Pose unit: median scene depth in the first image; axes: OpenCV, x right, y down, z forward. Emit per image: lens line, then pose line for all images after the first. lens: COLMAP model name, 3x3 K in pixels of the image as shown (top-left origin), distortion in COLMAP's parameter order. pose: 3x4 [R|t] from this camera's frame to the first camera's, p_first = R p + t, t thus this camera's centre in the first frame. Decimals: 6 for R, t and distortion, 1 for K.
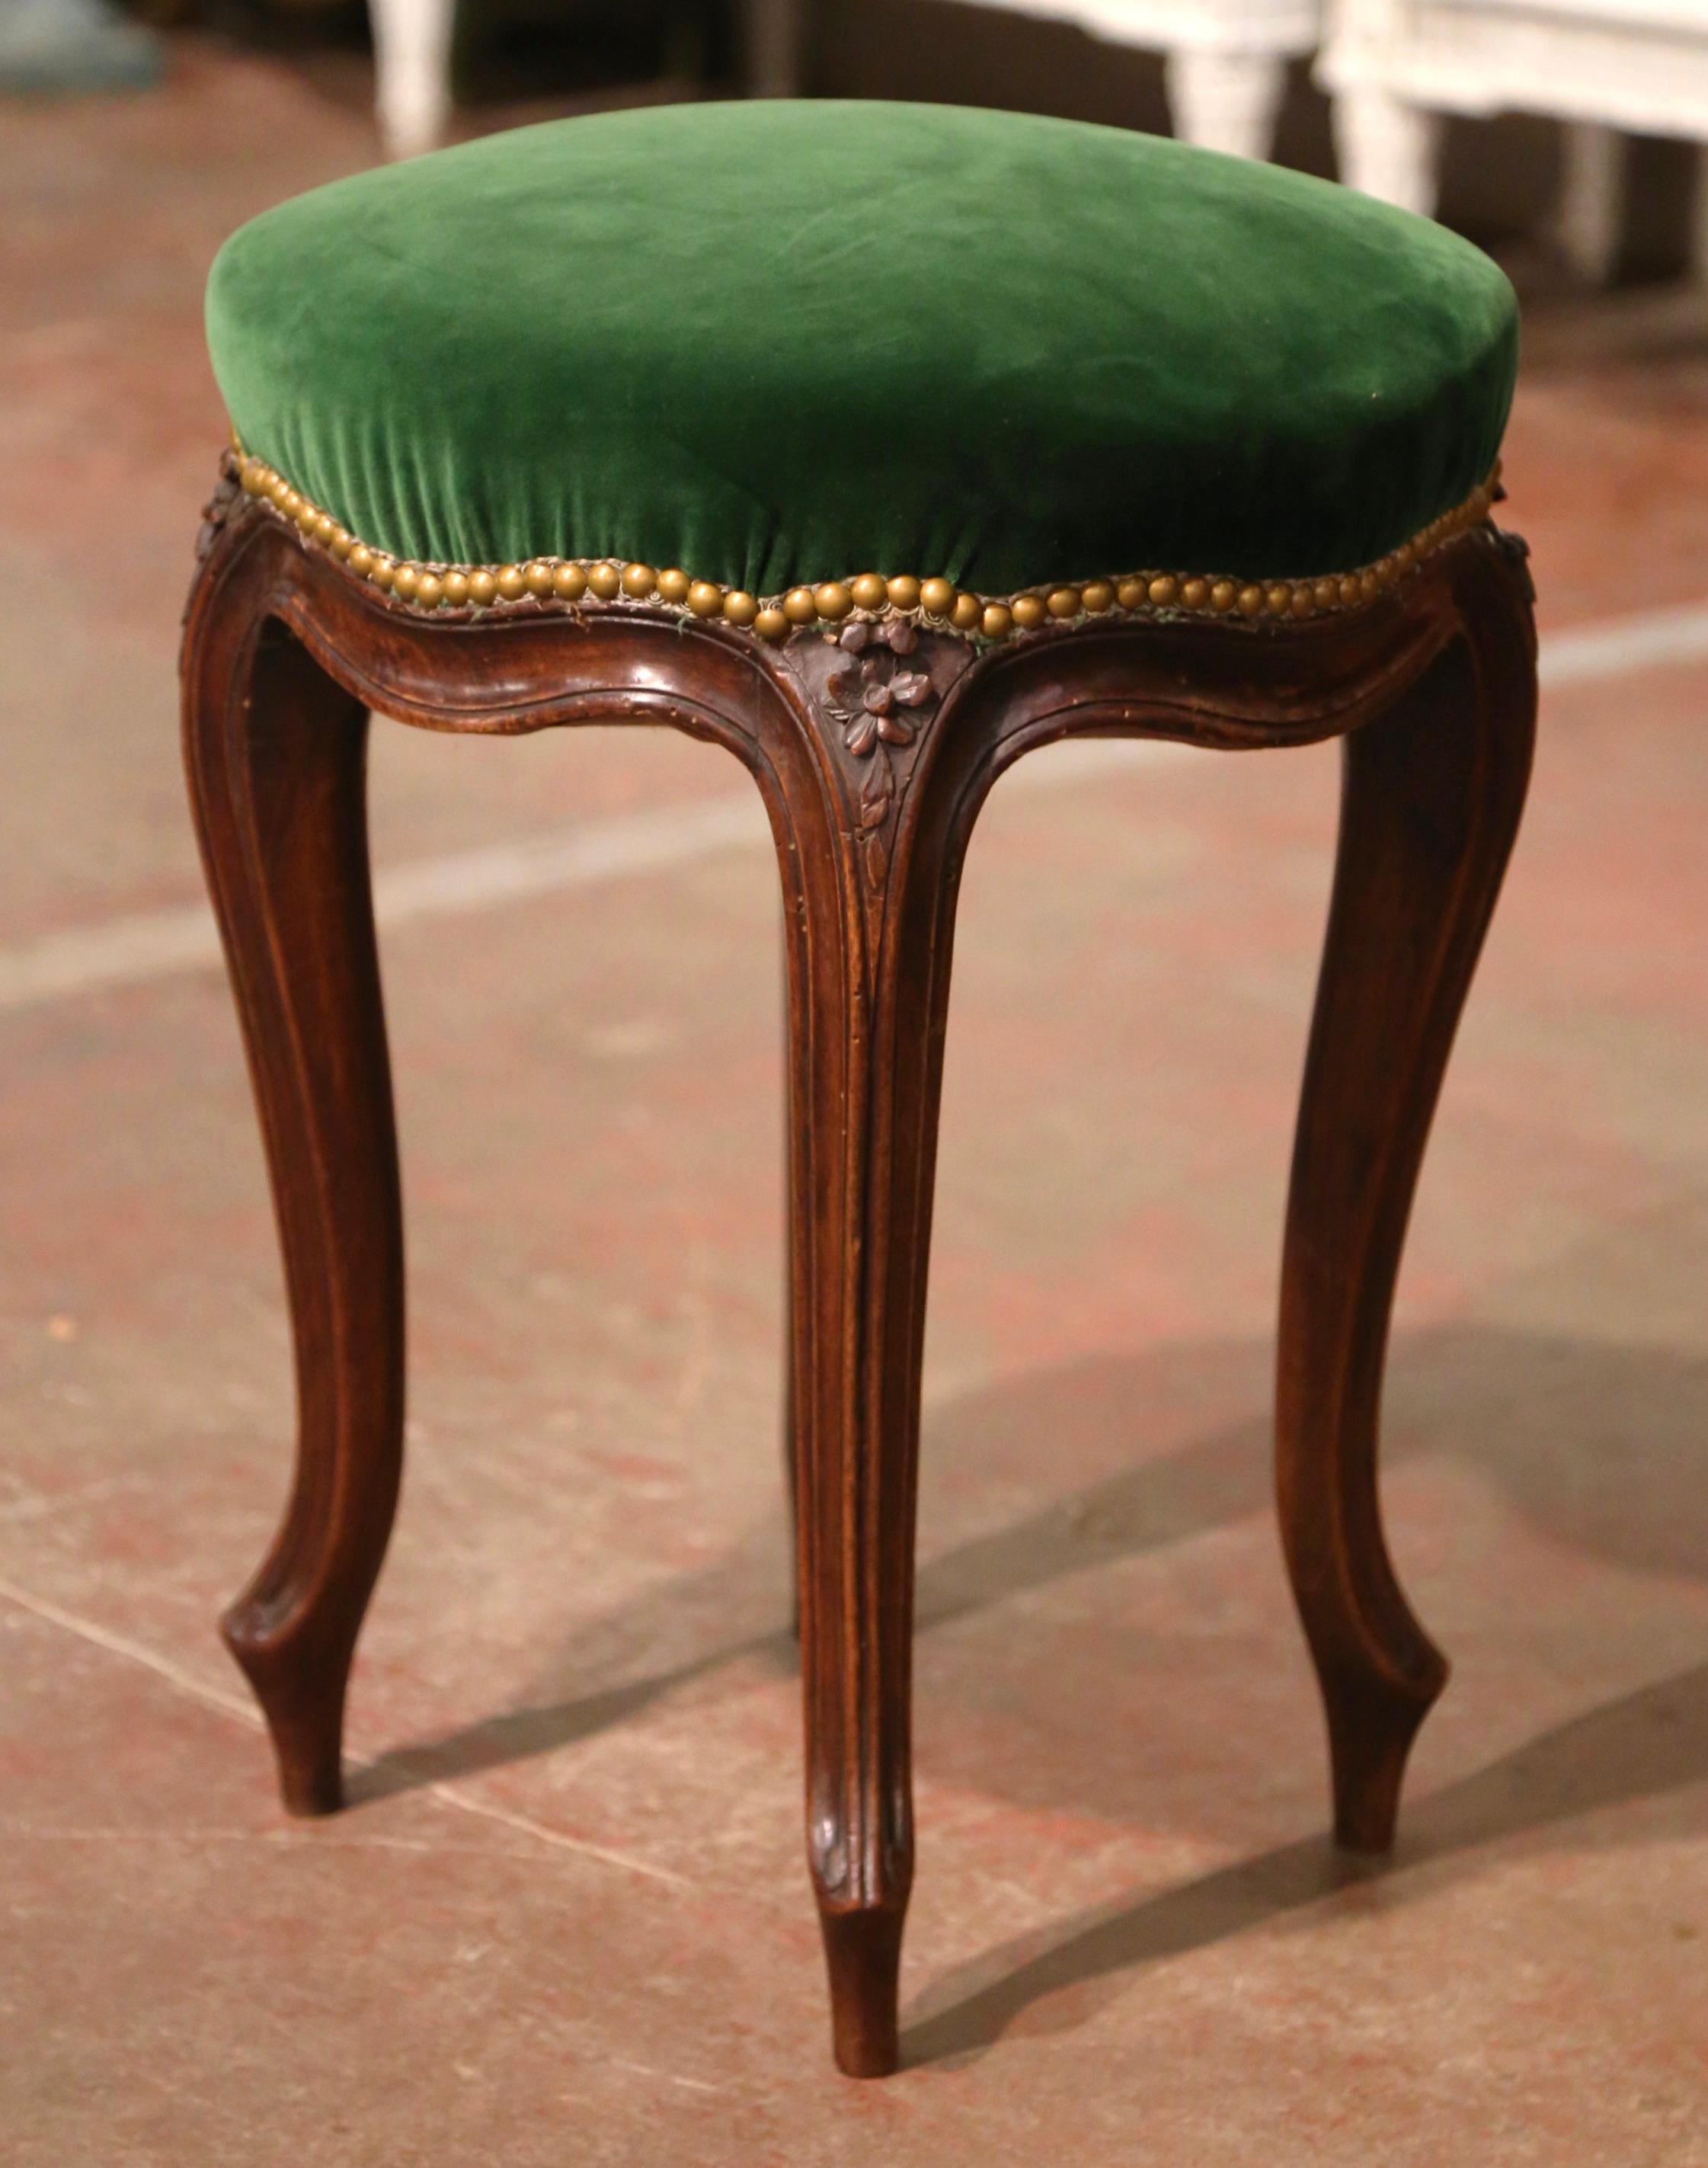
lens RADIAL K [[3880.9, 0, 854.0], [0, 3880.9, 1084.0], [0, 0, 1]] dist [0.135217, 0.079955]
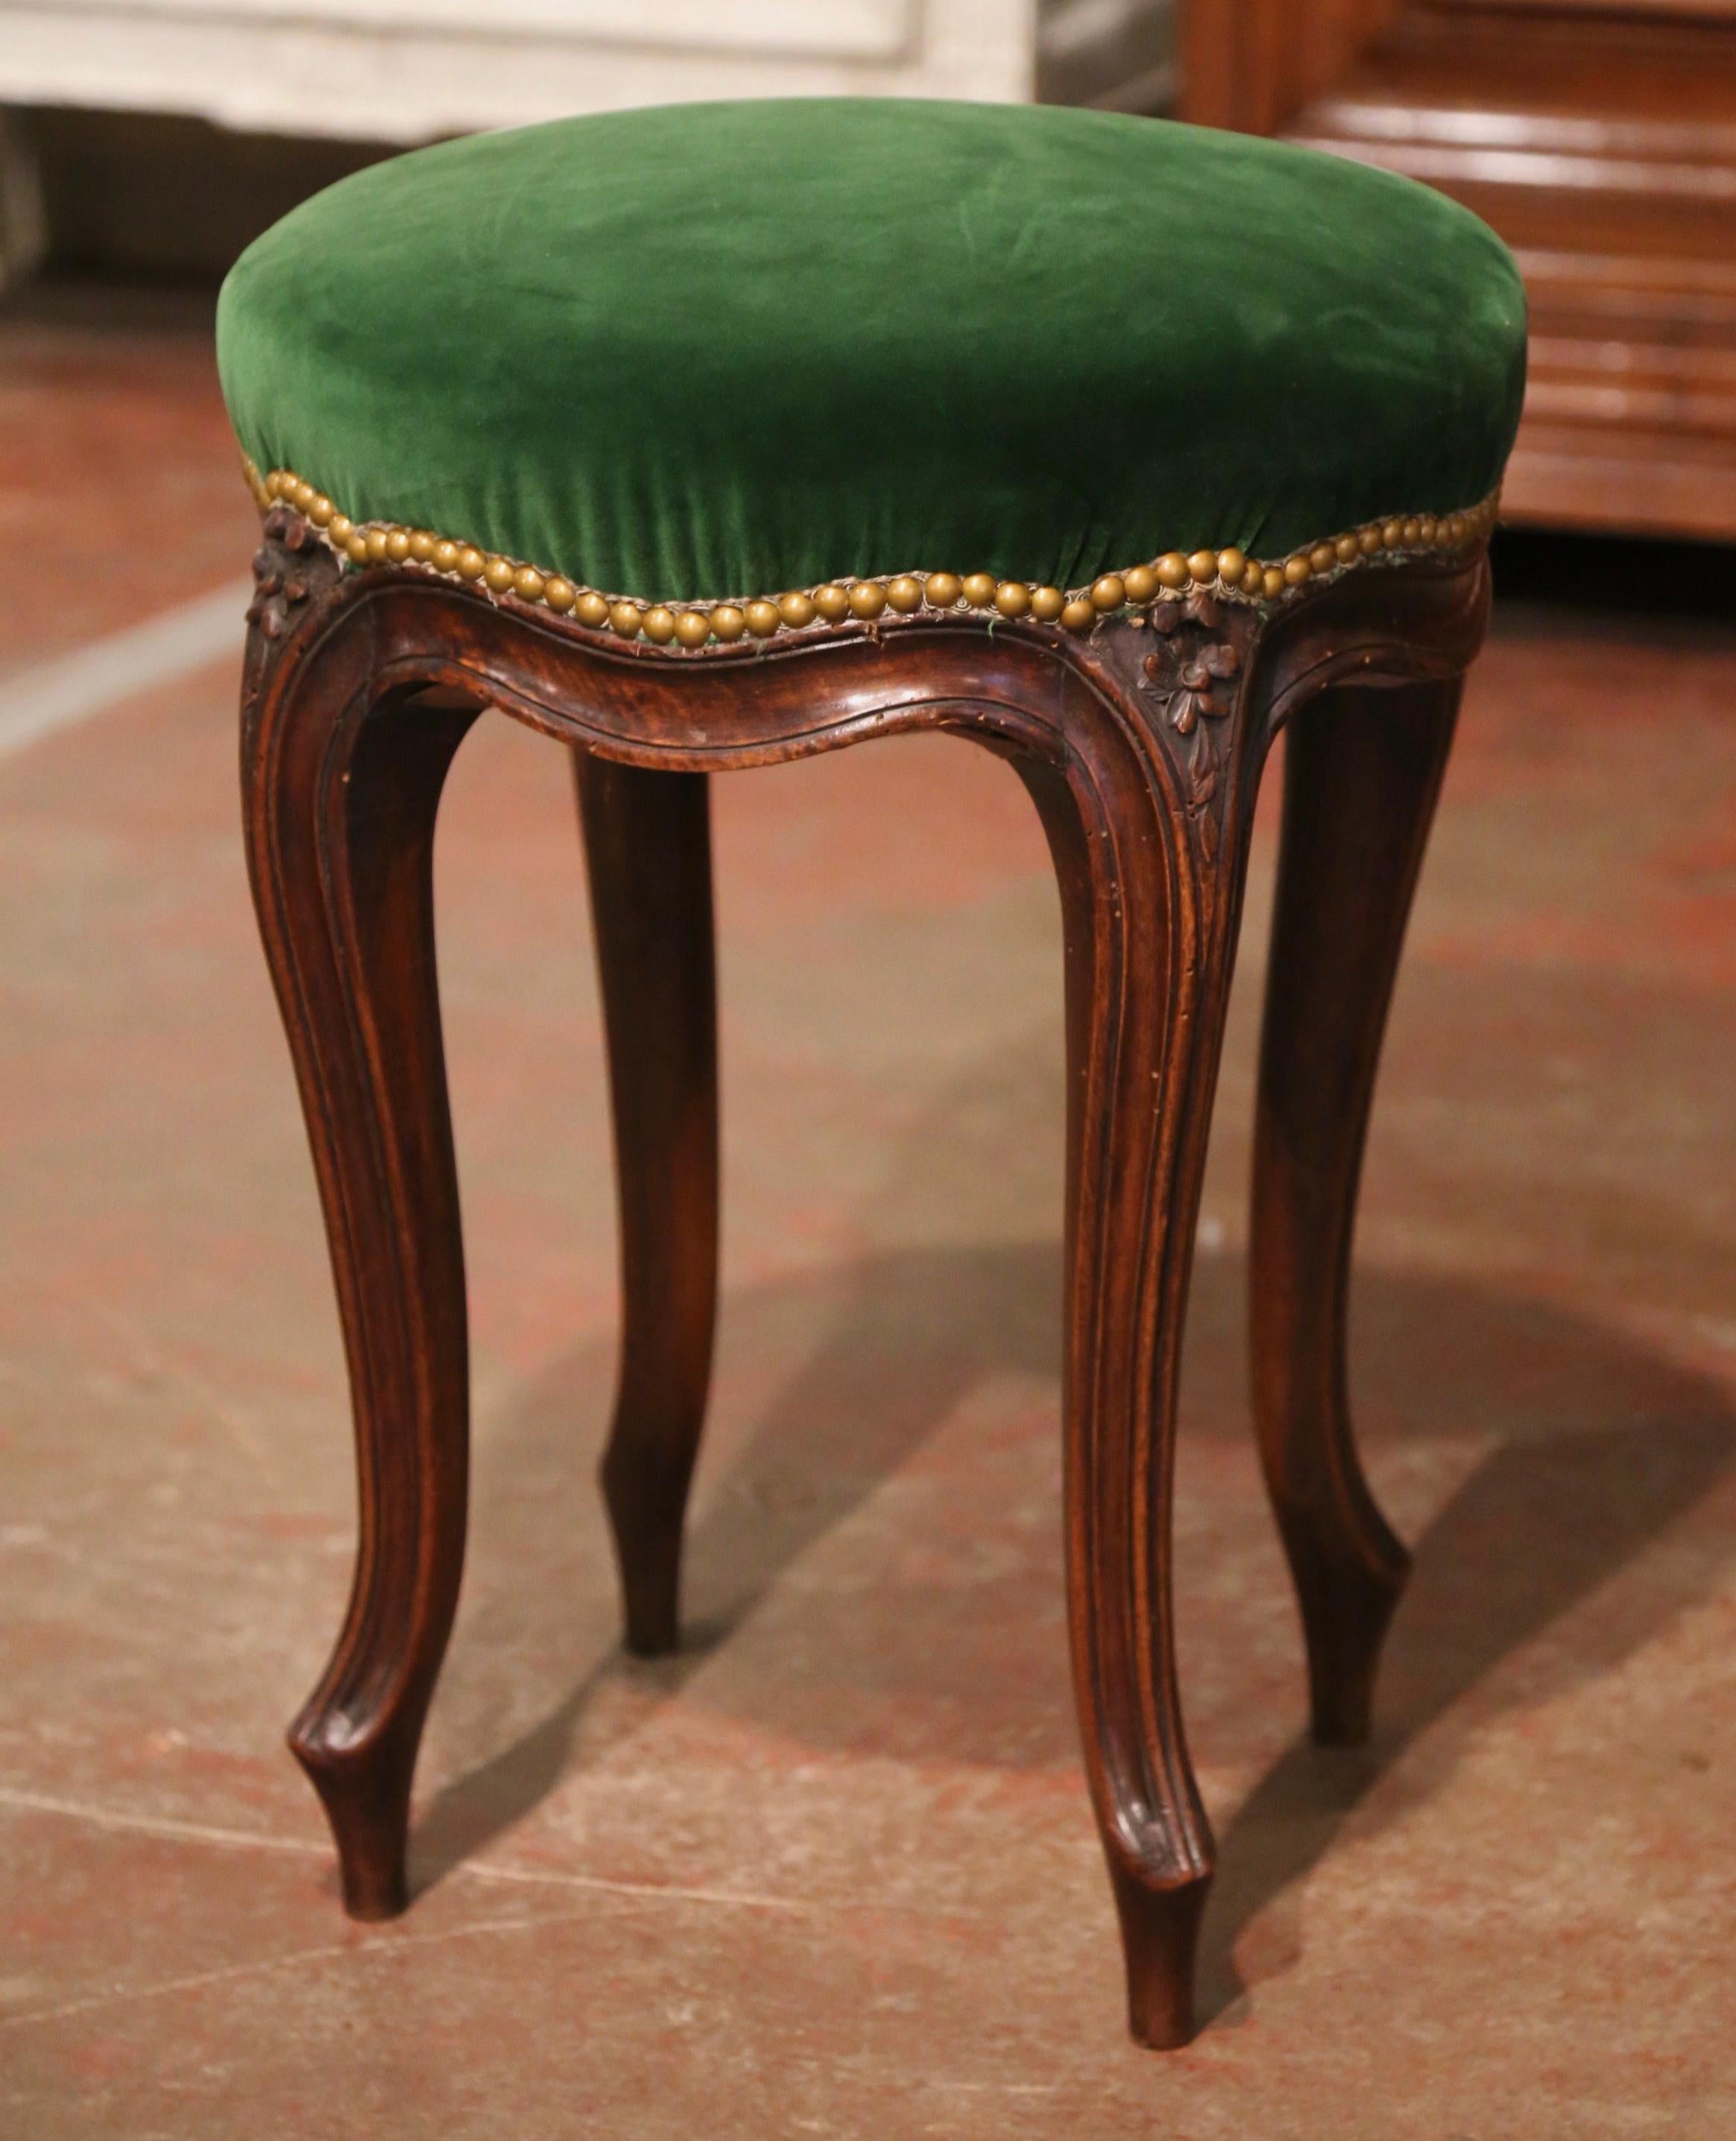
lens RADIAL K [[3881.0, 0, 867.7], [0, 3881.0, 1038.4], [0, 0, 1]] dist [0.131775, 0.167627]
pose [[0.963585, -0.153030, 0.219285, -0.303980], [0.154077, 0.987981, 0.012421, -0.031276], [-0.218550, 0.021818, 0.975582, 0.039877]]
